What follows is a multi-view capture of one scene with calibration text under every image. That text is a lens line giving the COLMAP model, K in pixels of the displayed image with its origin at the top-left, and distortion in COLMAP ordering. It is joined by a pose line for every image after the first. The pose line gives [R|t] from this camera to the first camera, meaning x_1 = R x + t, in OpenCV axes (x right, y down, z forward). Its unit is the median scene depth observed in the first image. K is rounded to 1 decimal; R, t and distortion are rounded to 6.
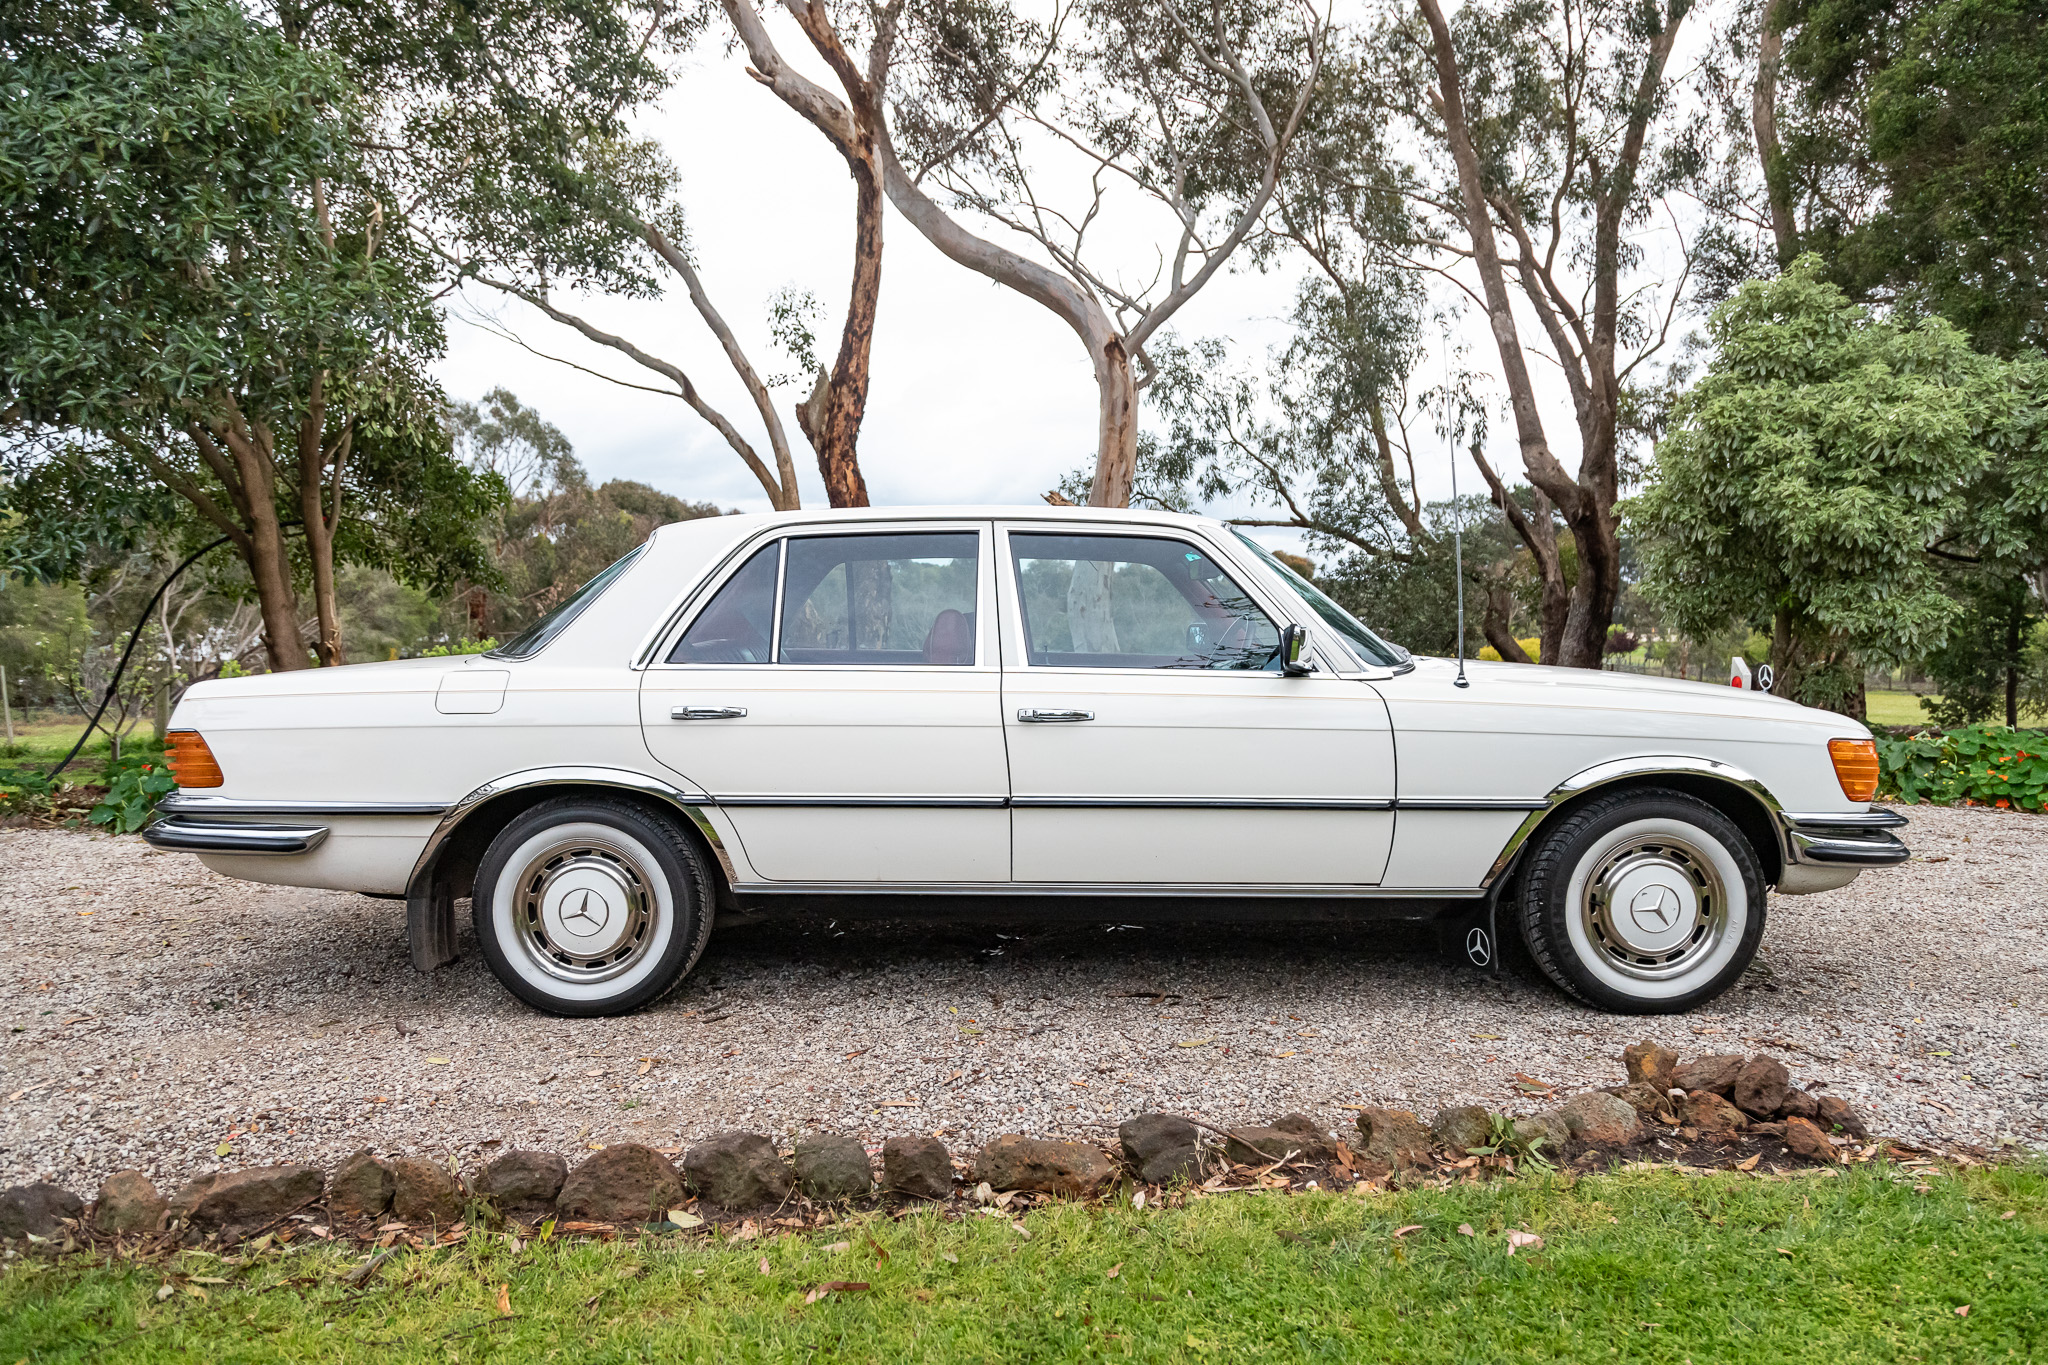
lens RADIAL K [[1443.1, 0, 1026.4], [0, 1443.1, 682.2], [0, 0, 1]] dist [0.004918, -0.000247]
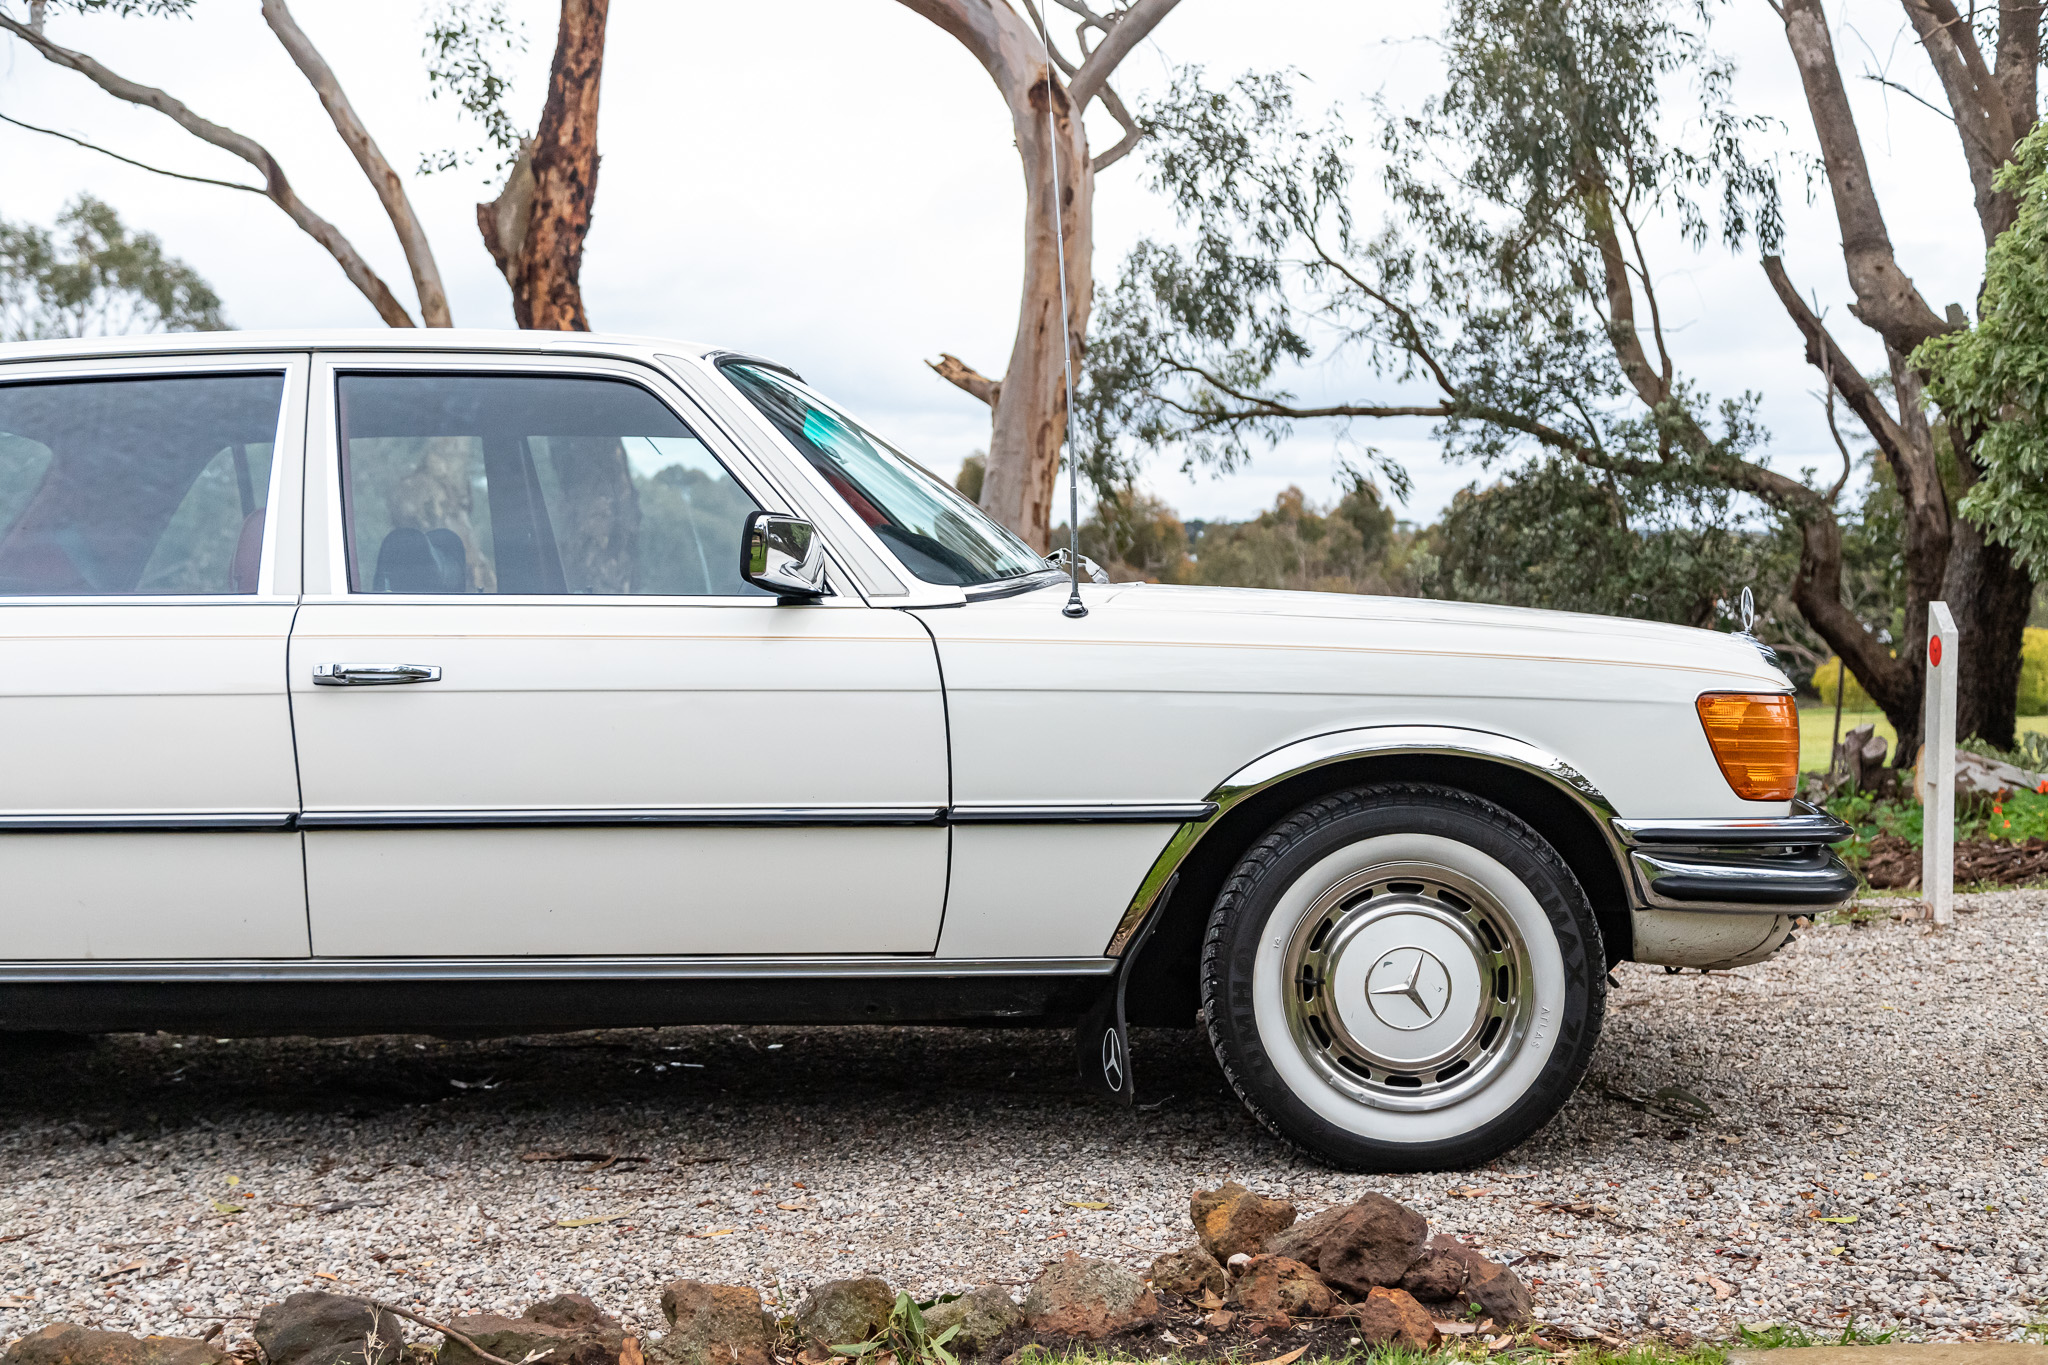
lens RADIAL K [[2680.4, 0, 1033.2], [0, 2680.4, 677.7], [0, 0, 1]] dist [0.052770, 0.000000]
pose [[0.999551, -0.016008, -0.025337, 0.150517], [0.015527, 0.999698, -0.019039, 0.023536], [0.025634, 0.018637, 0.999498, -0.046486]]
